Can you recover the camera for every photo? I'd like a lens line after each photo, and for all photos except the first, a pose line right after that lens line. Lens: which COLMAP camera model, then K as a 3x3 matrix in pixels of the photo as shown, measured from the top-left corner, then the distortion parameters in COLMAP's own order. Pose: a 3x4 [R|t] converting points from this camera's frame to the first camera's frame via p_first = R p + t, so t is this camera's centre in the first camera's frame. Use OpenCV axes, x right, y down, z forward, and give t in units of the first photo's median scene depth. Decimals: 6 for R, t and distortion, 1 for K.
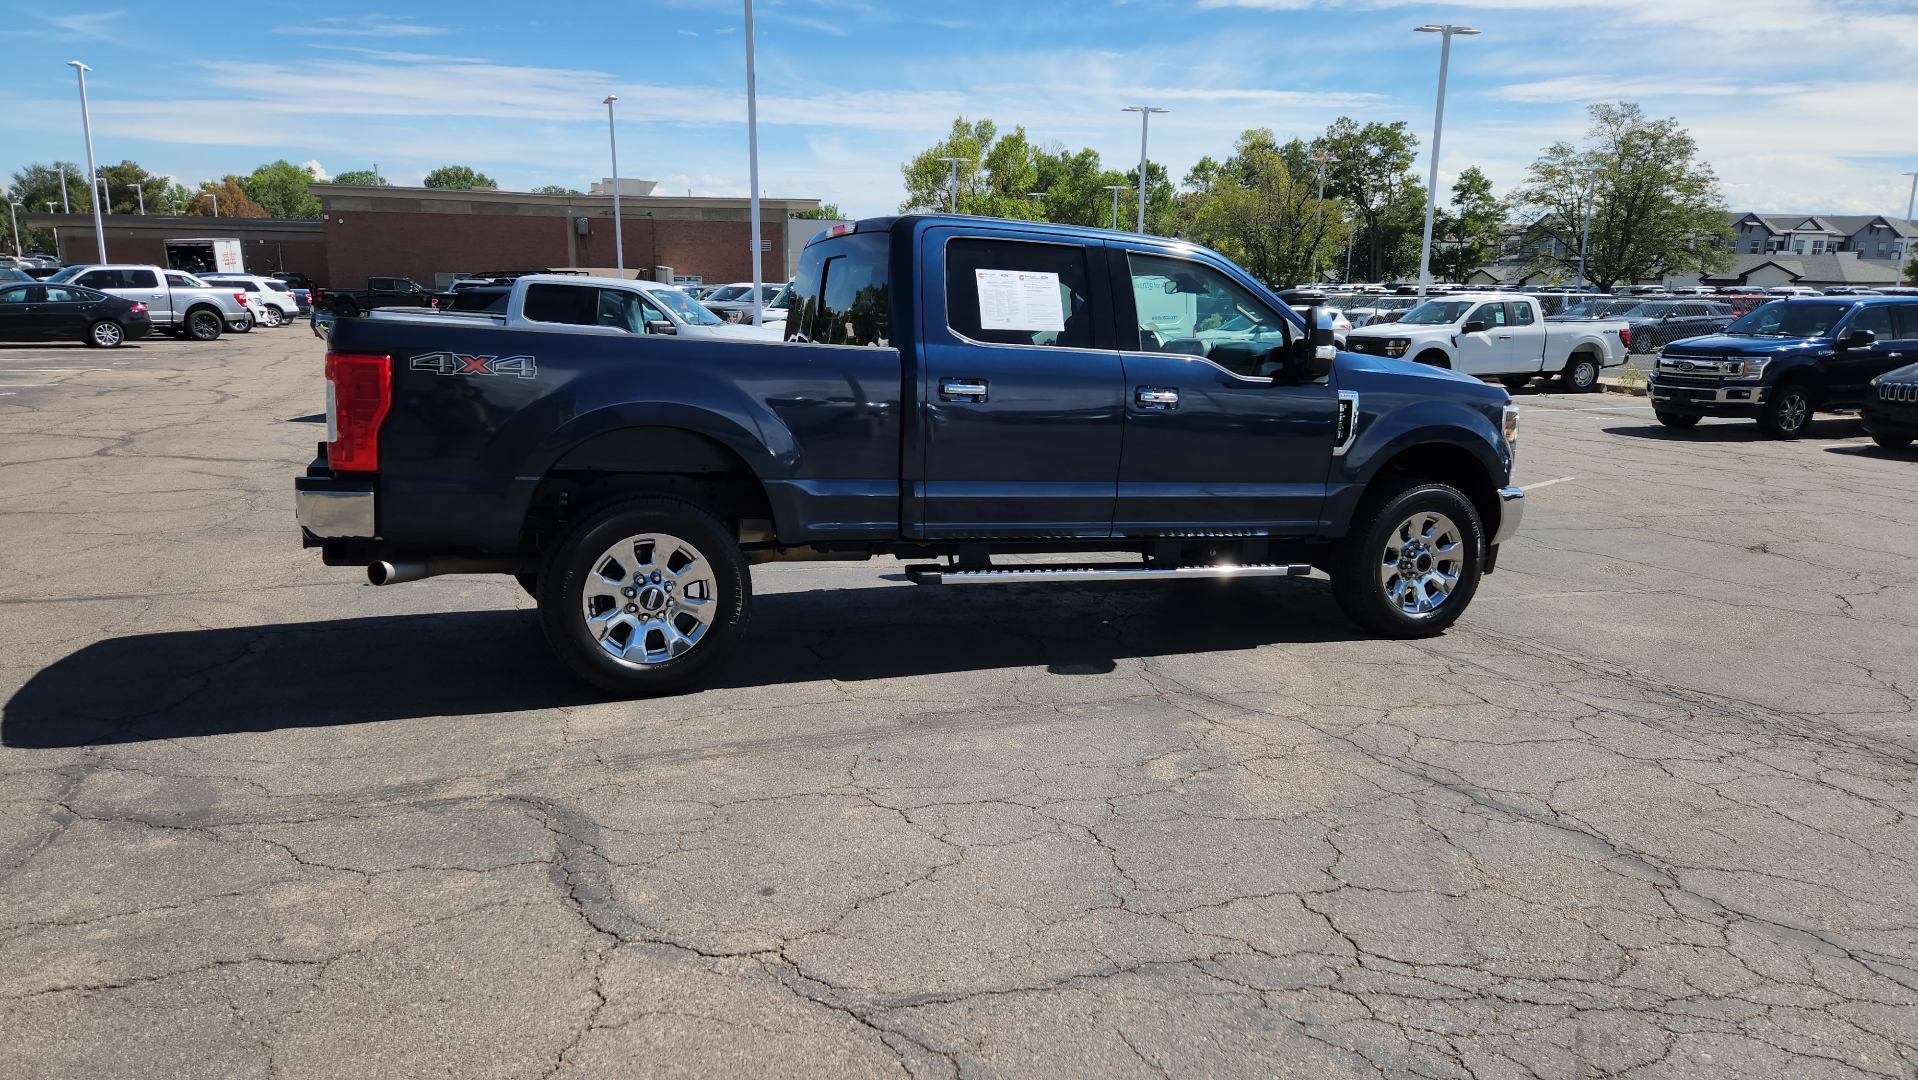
lens RADIAL K [[1283.6, 0, 940.8], [0, 1283.6, 559.0], [0, 0, 1]] dist [0.069576, -0.054416]
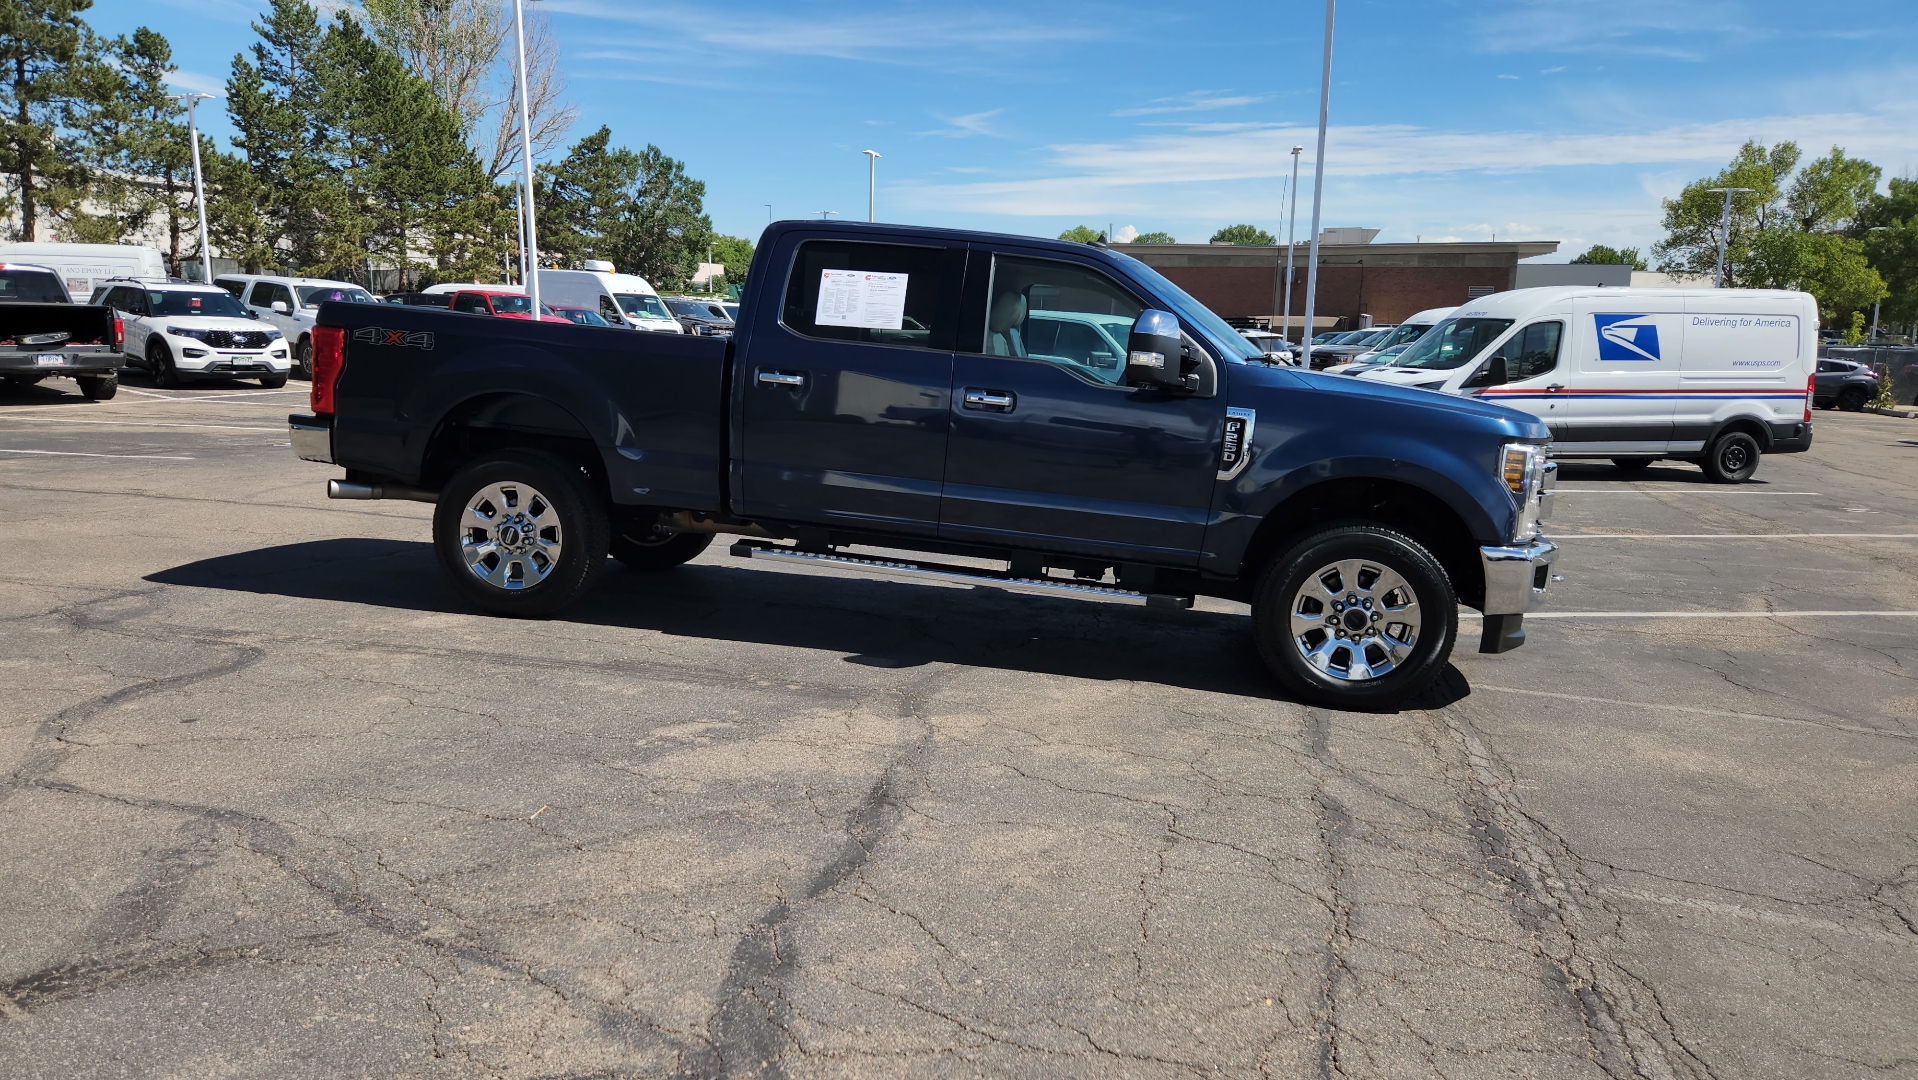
lens RADIAL K [[1283.6, 0, 927.8], [0, 1283.6, 533.7], [0, 0, 1]] dist [0.069576, -0.054416]
pose [[0.833554, 0.101726, -0.542992, 0.158076], [-0.132891, 0.990961, -0.018352, -0.000141], [0.536217, 0.087456, 0.839537, 0.038890]]
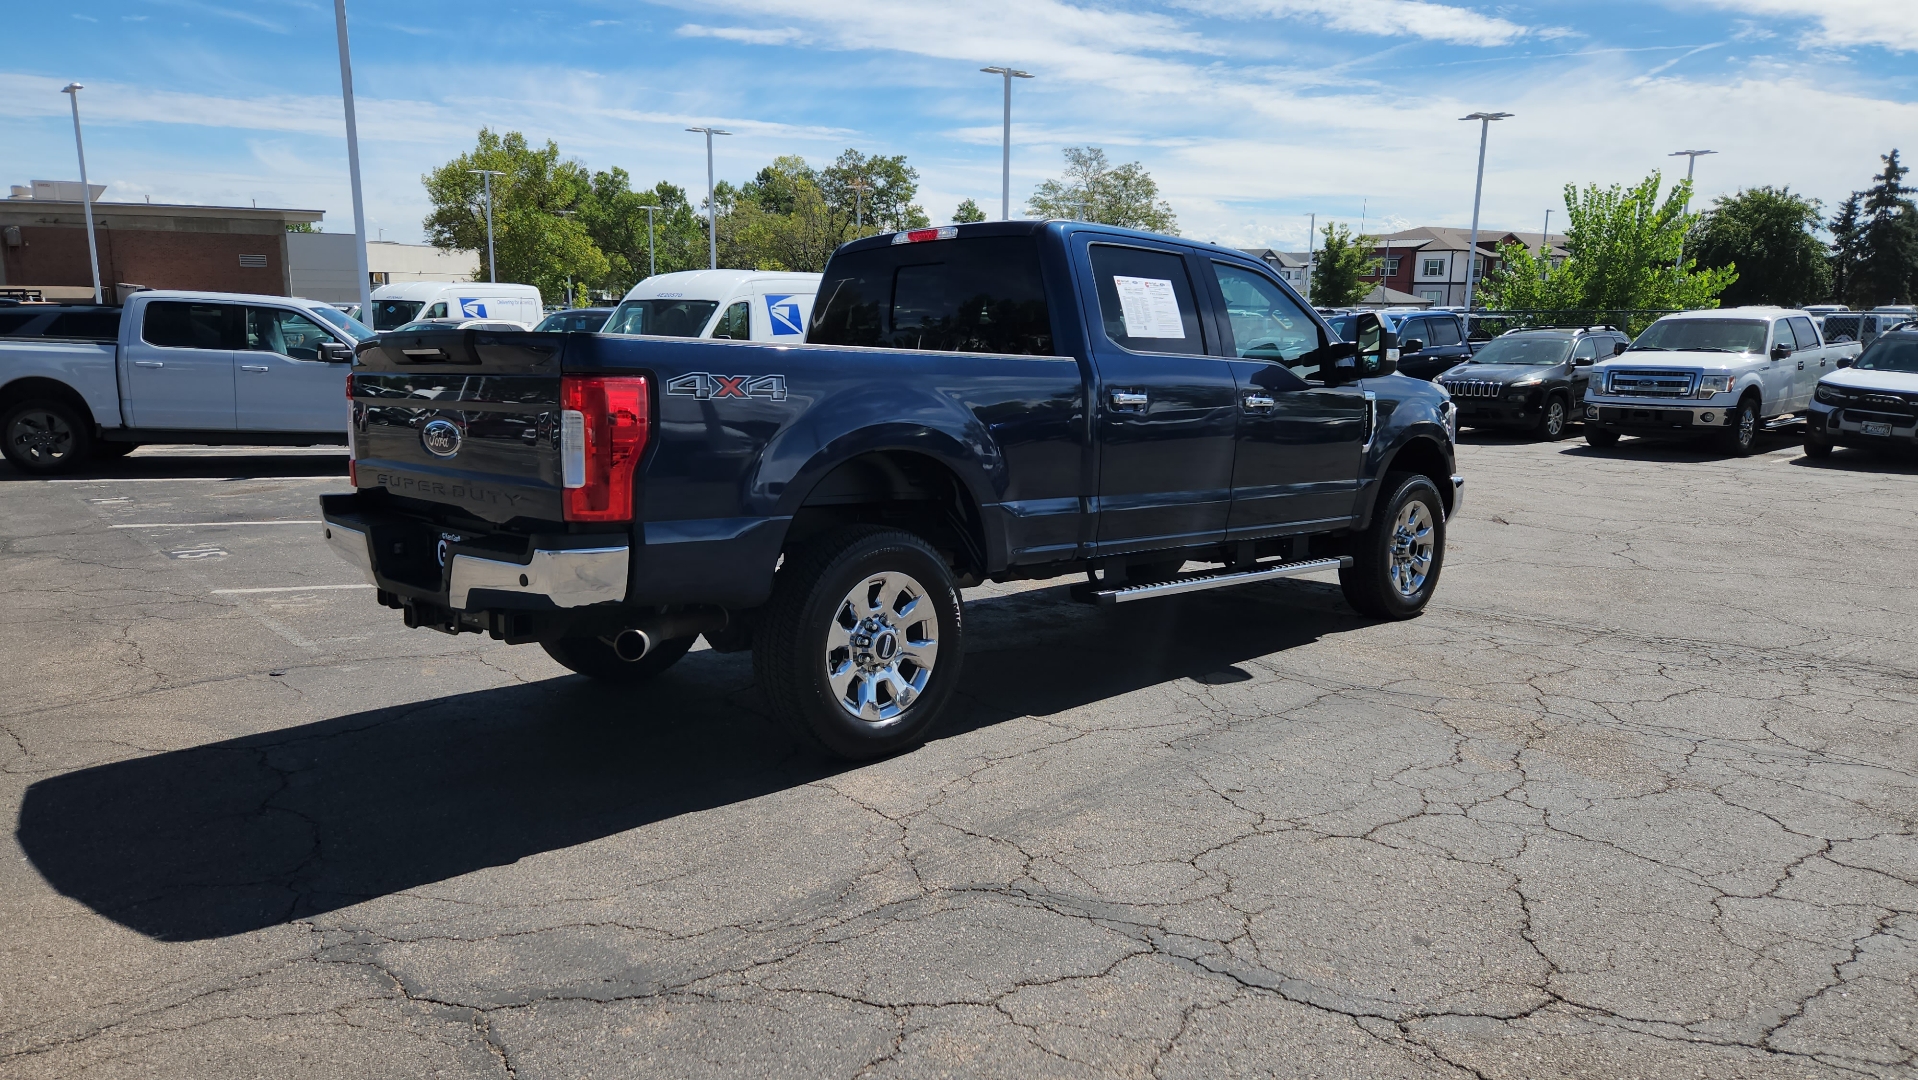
lens RADIAL K [[1280.6, 0, 935.0], [0, 1280.6, 542.9], [0, 0, 1]] dist [0.070768, -0.055394]
pose [[0.931886, -0.071127, 0.355709, -0.103246], [0.080963, 0.996635, -0.012822, -0.005277], [-0.353600, 0.040748, 0.934509, 0.034335]]
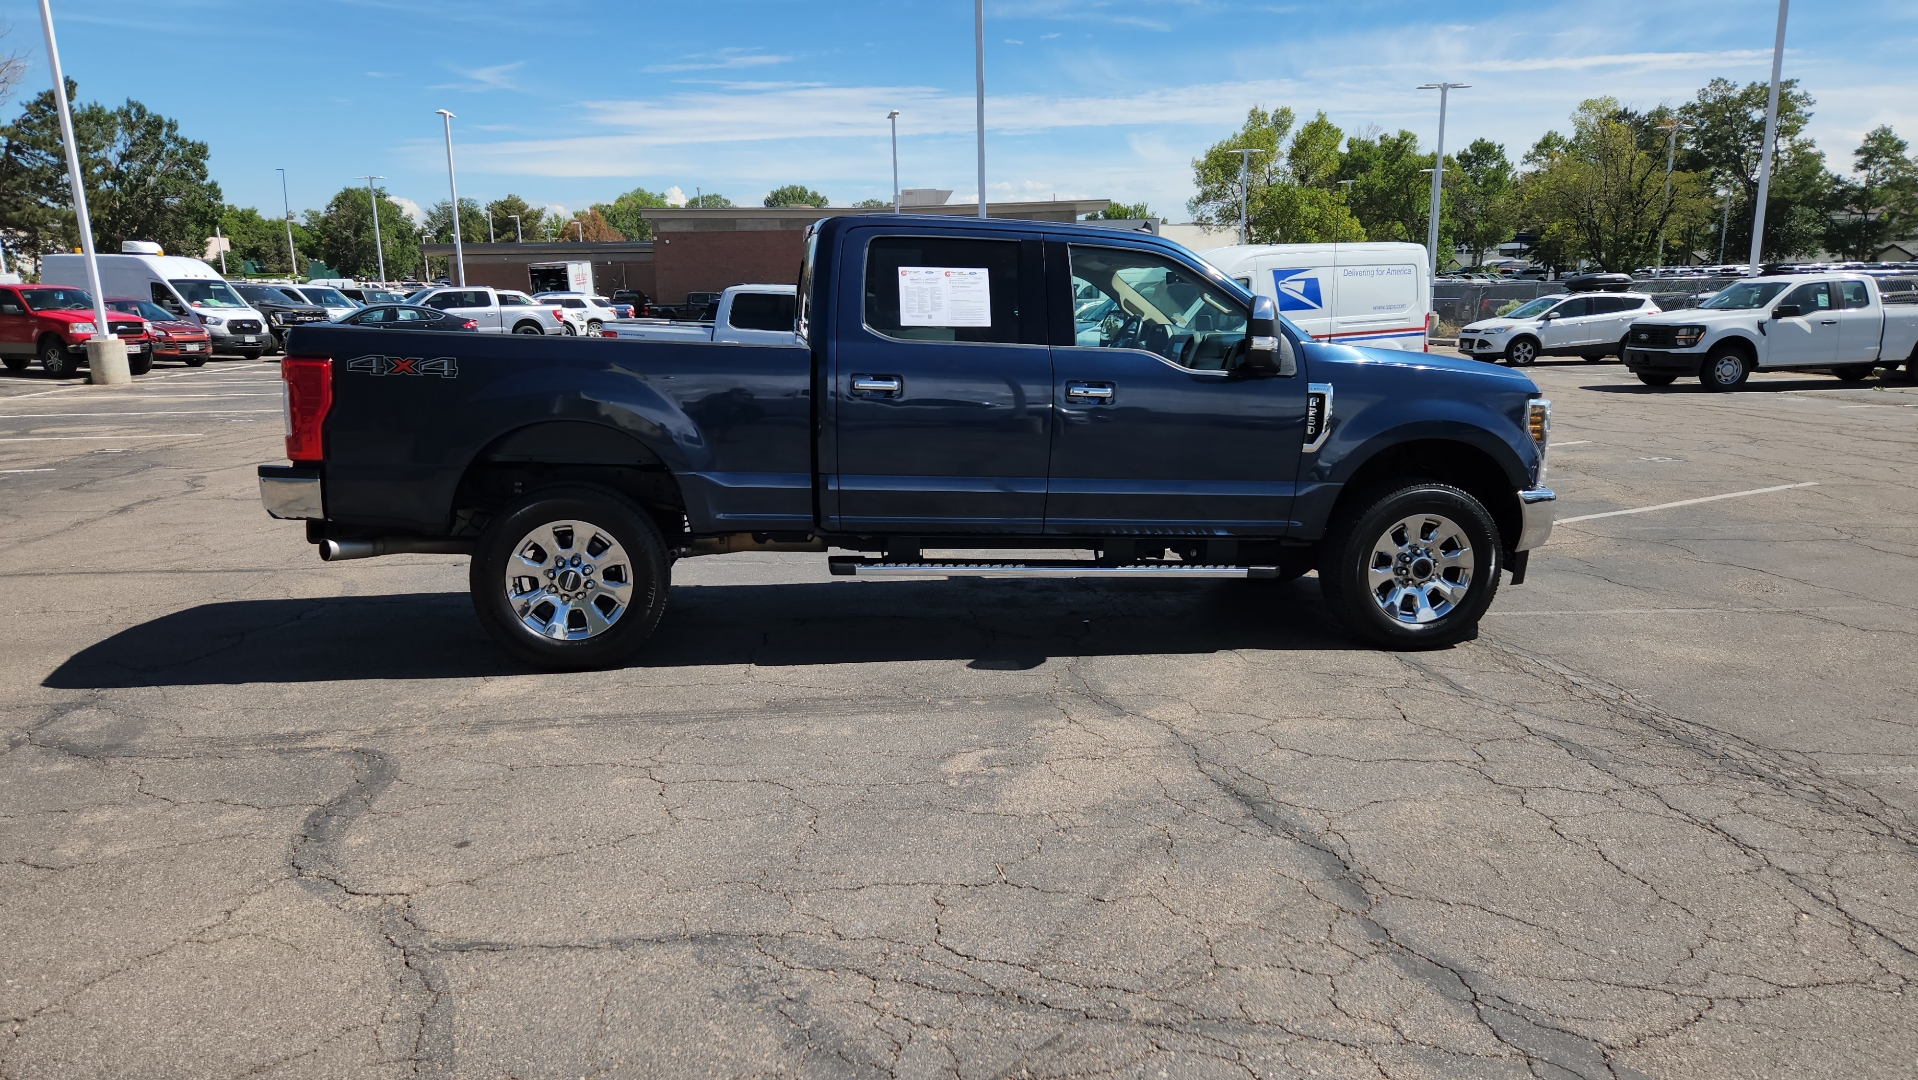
lens RADIAL K [[1283.6, 0, 933.5], [0, 1283.6, 561.4], [0, 0, 1]] dist [0.069576, -0.054416]
pose [[0.969721, 0.024307, -0.243002, 0.069340], [-0.024182, 0.999701, 0.003497, 0.000708], [0.243015, 0.002485, 0.970019, 0.004497]]
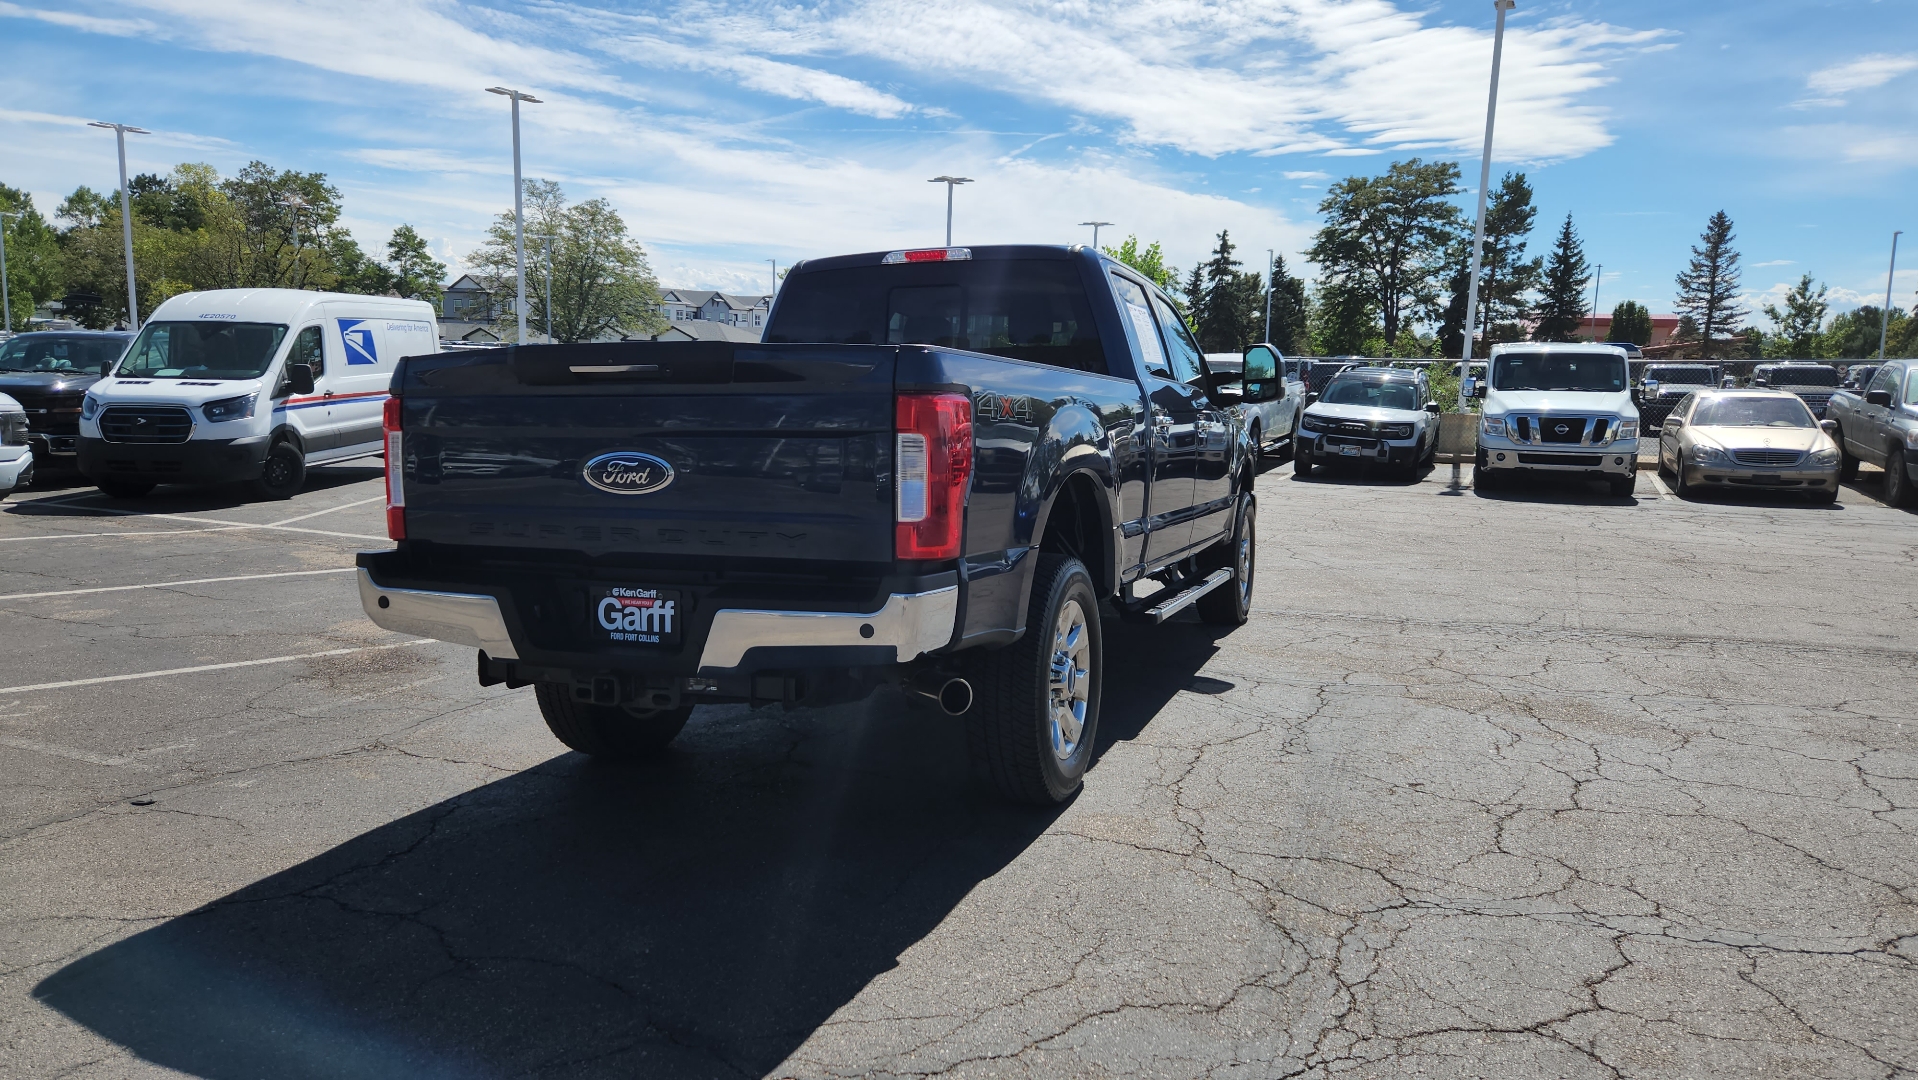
lens RADIAL K [[1280.6, 0, 925.4], [0, 1280.6, 528.9], [0, 0, 1]] dist [0.070768, -0.055394]
pose [[0.703569, -0.093929, 0.704392, -0.179868], [0.138711, 0.990312, -0.006493, -0.015188], [-0.696958, 0.102276, 0.709782, 0.095626]]
